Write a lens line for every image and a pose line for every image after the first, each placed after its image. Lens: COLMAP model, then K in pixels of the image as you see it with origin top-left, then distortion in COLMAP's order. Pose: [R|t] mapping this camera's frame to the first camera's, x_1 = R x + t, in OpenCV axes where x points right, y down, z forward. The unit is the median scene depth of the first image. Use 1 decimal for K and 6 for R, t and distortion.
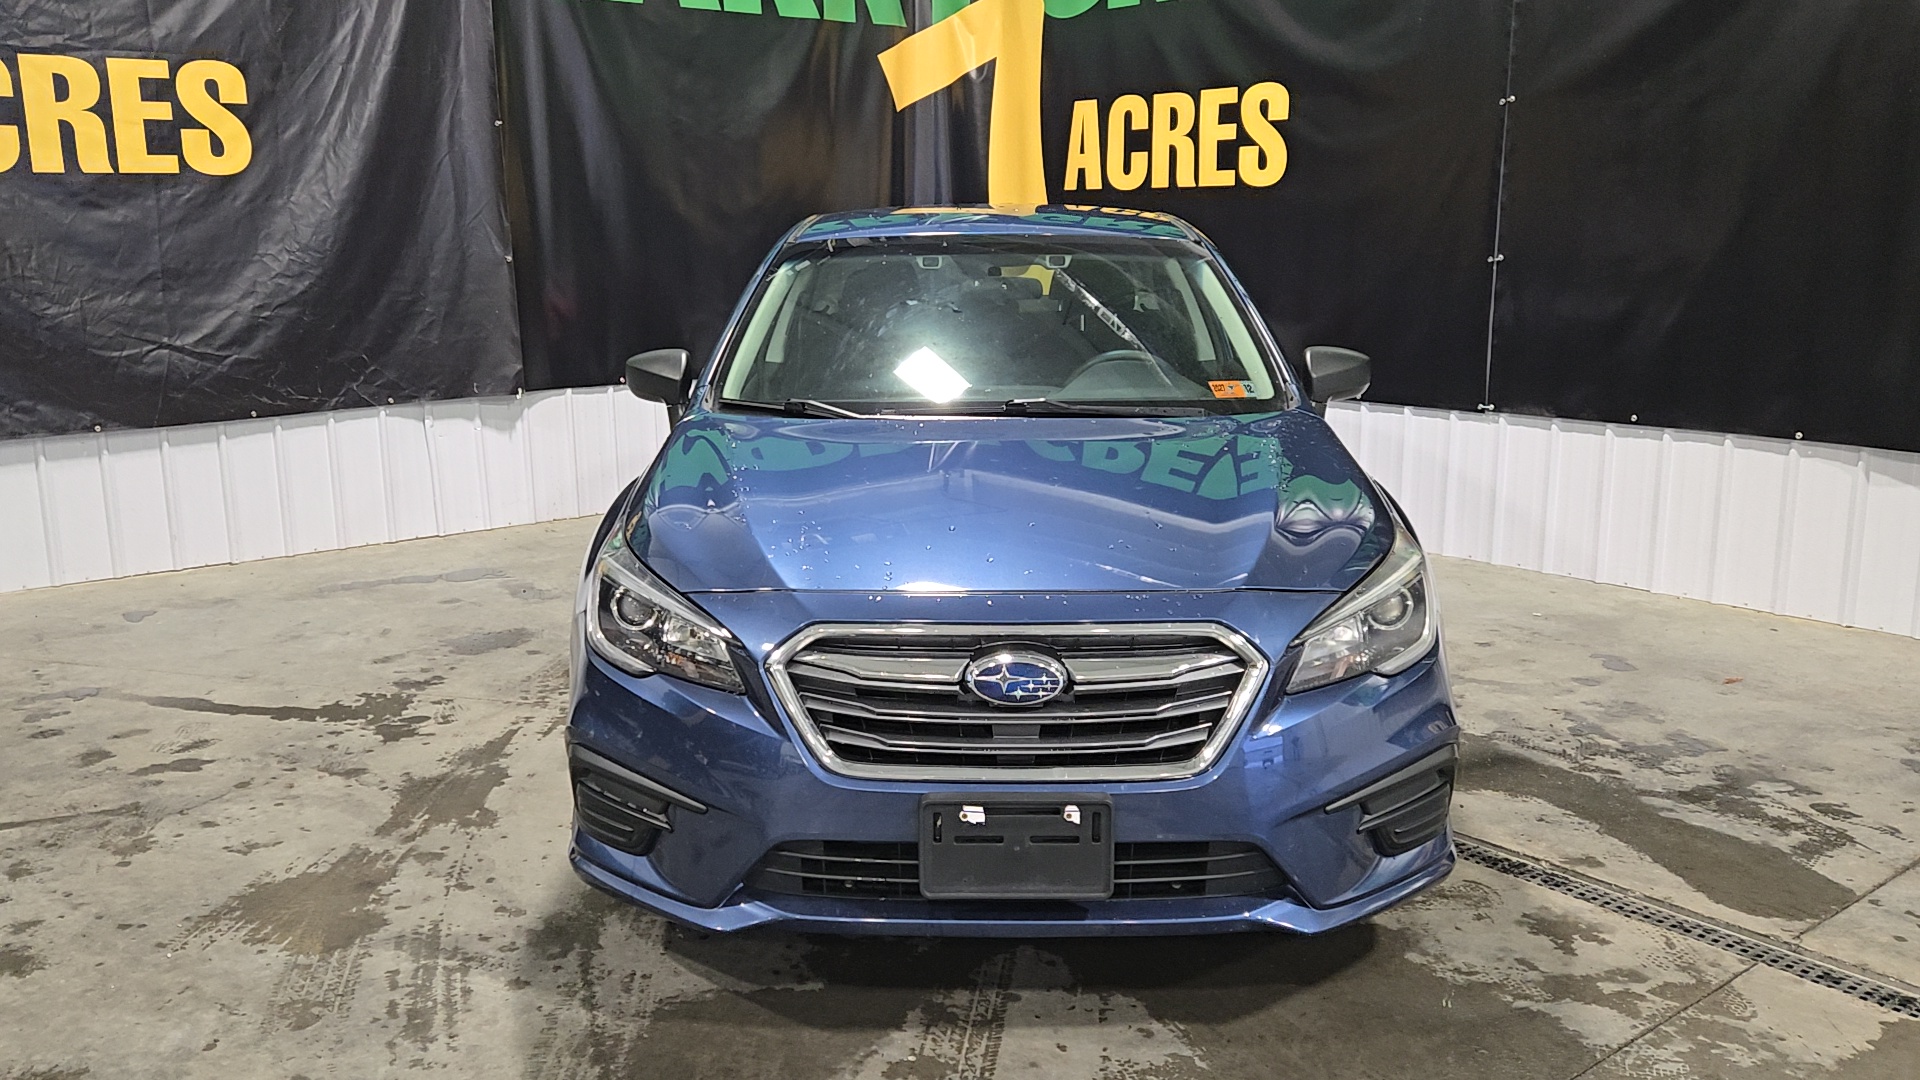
lens RADIAL K [[1590.4, 0, 935.9], [0, 1590.4, 533.5], [0, 0, 1]] dist [0.026104, -0.014023]
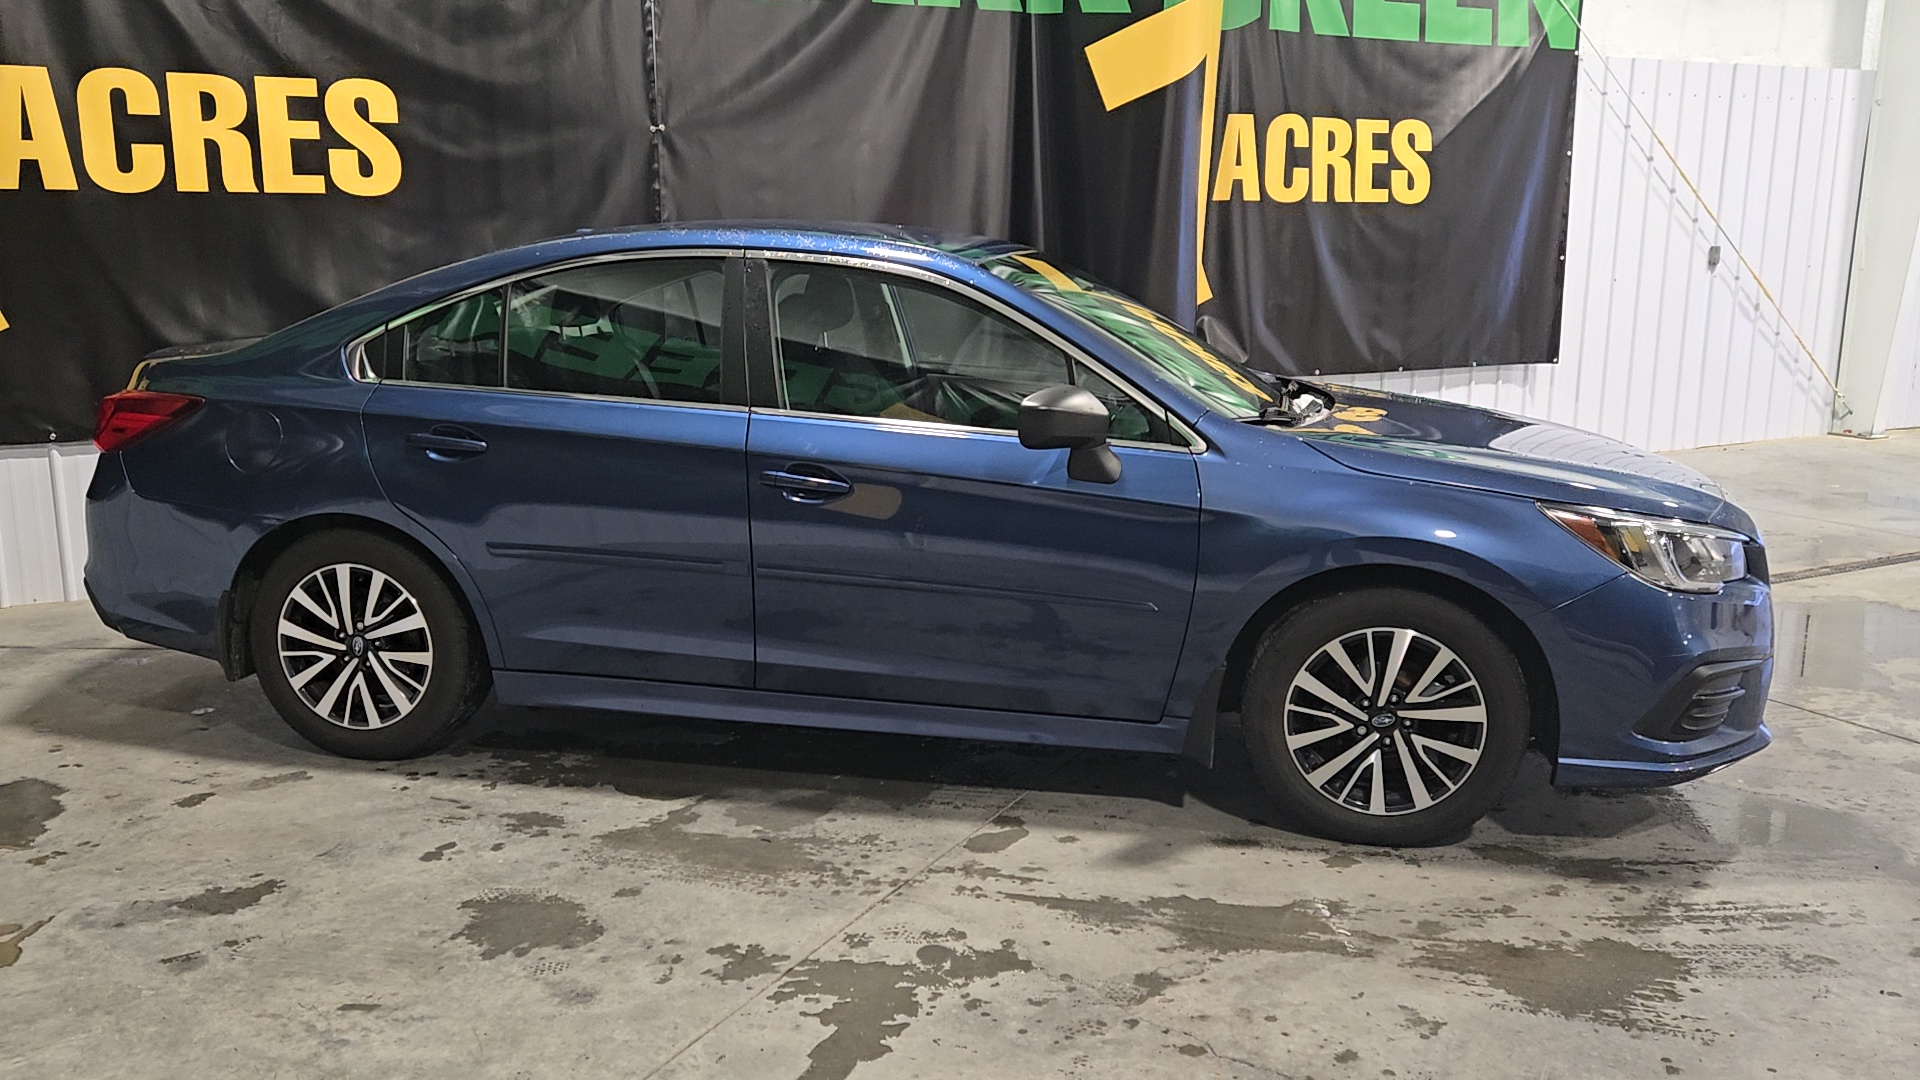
lens RADIAL K [[1590.4, 0, 935.9], [0, 1590.4, 533.5], [0, 0, 1]] dist [0.026104, -0.014023]
pose [[0.195820, -0.182000, 0.963603, -0.716427], [0.186219, 0.971648, 0.145676, -0.121902], [-0.962796, 0.150915, 0.224160, 0.604489]]
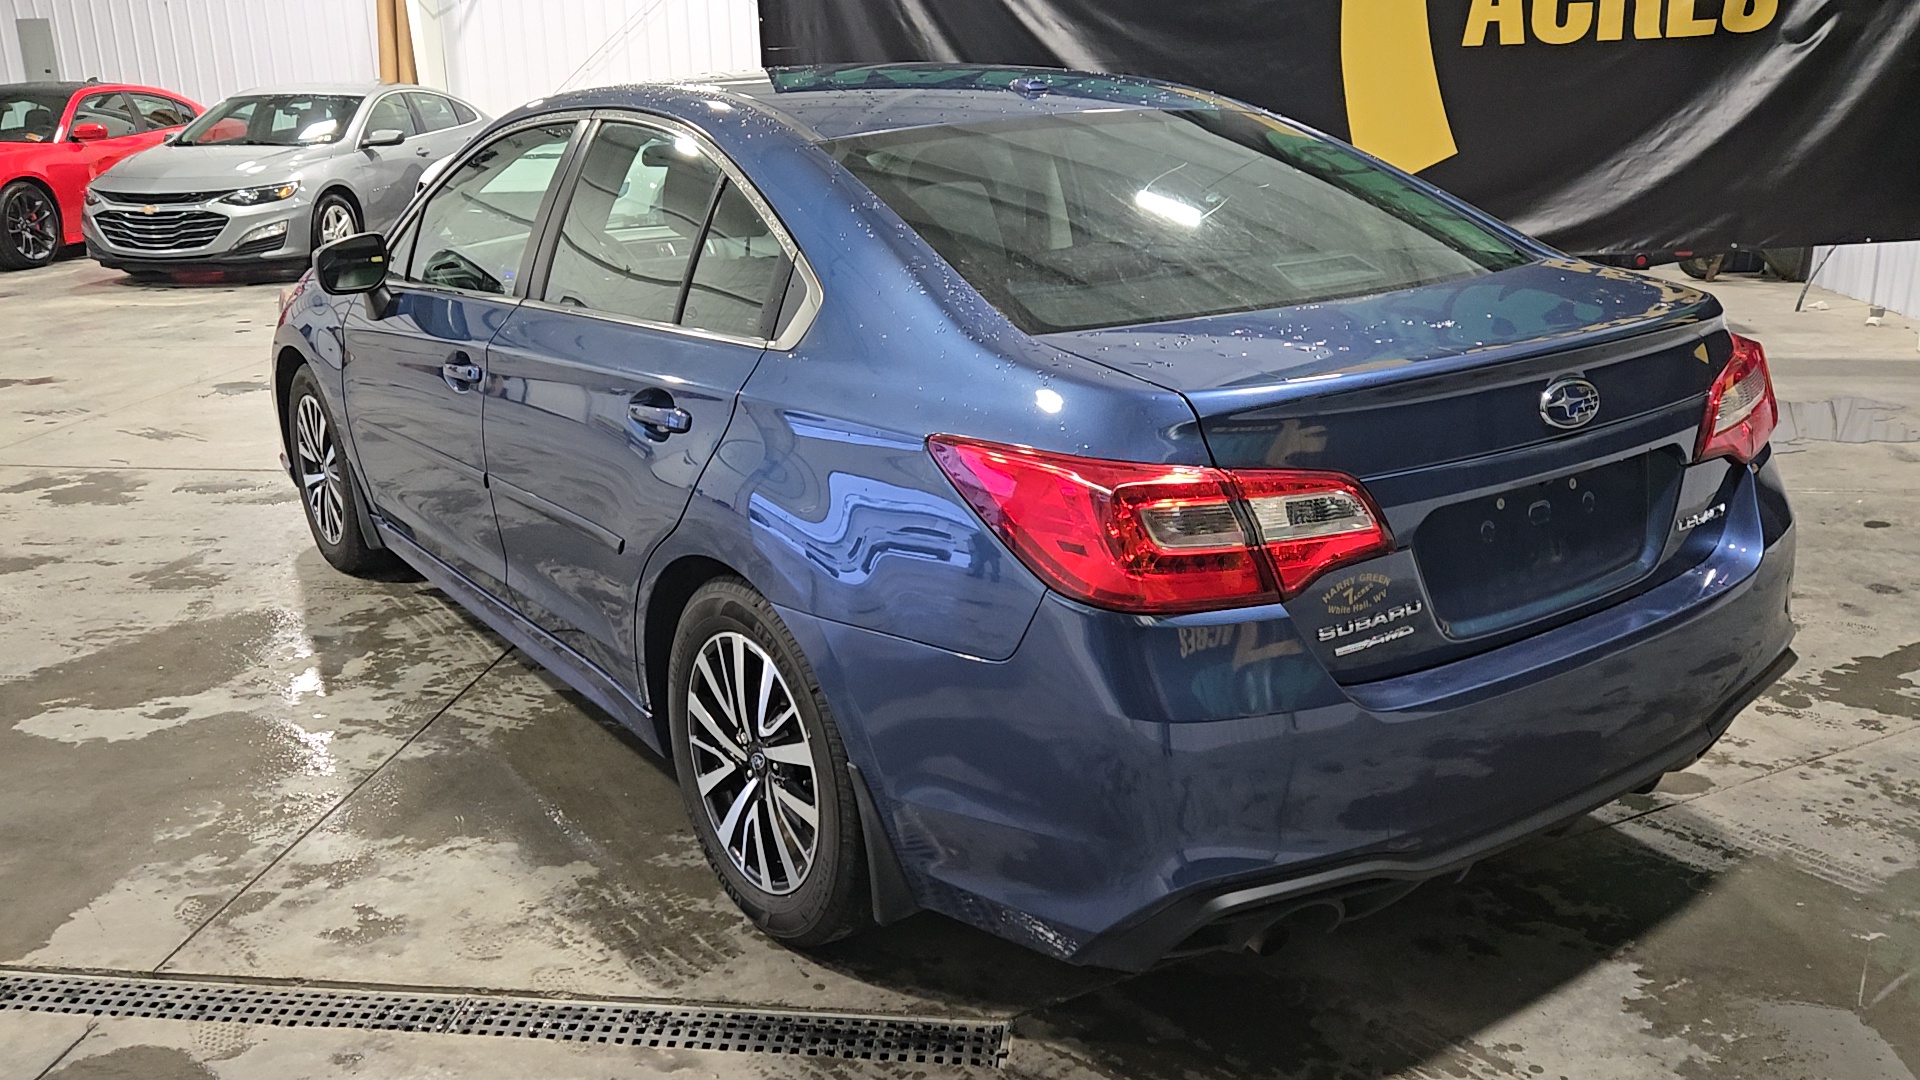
lens RADIAL K [[1572.1, 0, 942.3], [0, 1572.1, 569.2], [0, 0, 1]] dist [0.026960, -0.011185]
pose [[-0.718788, 0.232209, -0.655303, 0.357218], [-0.111545, 0.891842, 0.438379, -0.179002], [0.686222, 0.388198, -0.615143, 0.866810]]
